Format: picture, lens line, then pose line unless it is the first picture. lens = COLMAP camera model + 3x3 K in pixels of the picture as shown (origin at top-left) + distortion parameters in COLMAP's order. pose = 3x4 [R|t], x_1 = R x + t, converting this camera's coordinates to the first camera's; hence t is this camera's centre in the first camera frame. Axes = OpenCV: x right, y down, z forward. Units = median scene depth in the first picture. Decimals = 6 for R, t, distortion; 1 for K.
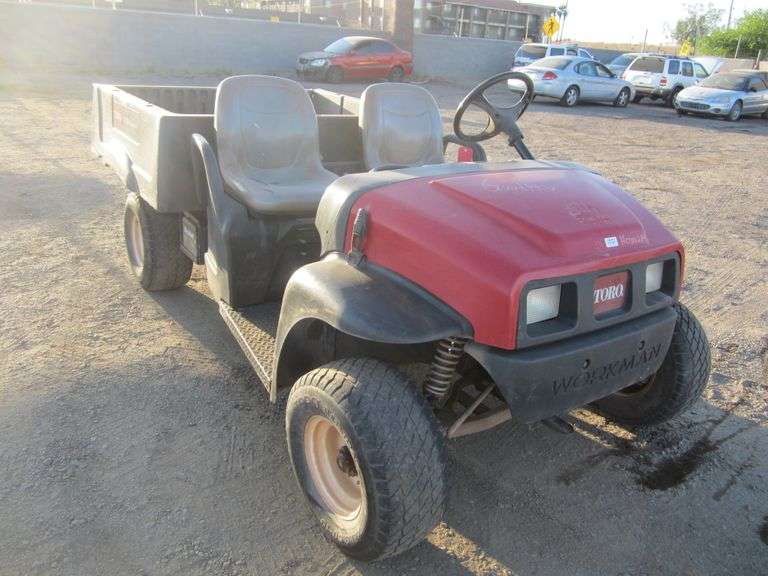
lens RADIAL K [[707.0, 0, 384.0], [0, 707.0, 288.0], [0, 0, 1]] dist [-0.124247, 0.000087]
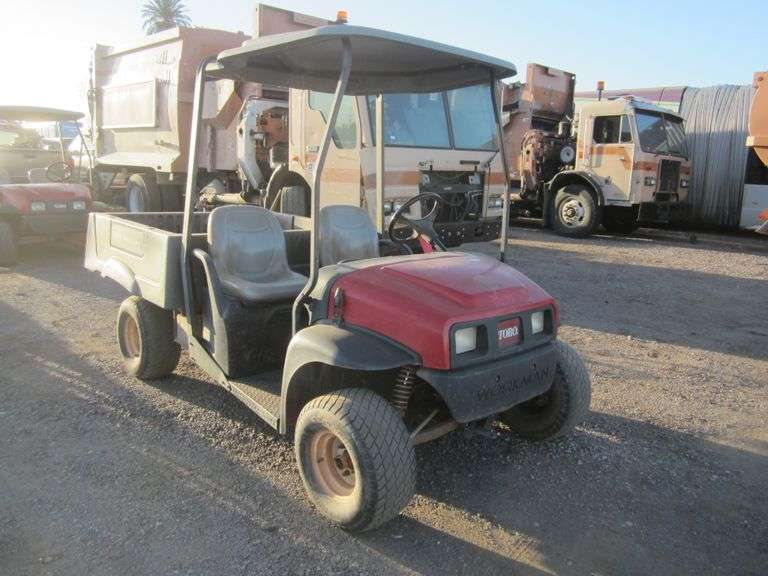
lens RADIAL K [[628.4, 0, 384.0], [0, 628.4, 288.0], [0, 0, 1]] dist [0.022091, 0.004582]
pose [[0.990458, -0.069911, 0.118762, -0.092187], [0.086647, 0.986041, -0.142181, 0.081725], [-0.107165, 0.151115, 0.982690, -0.302943]]
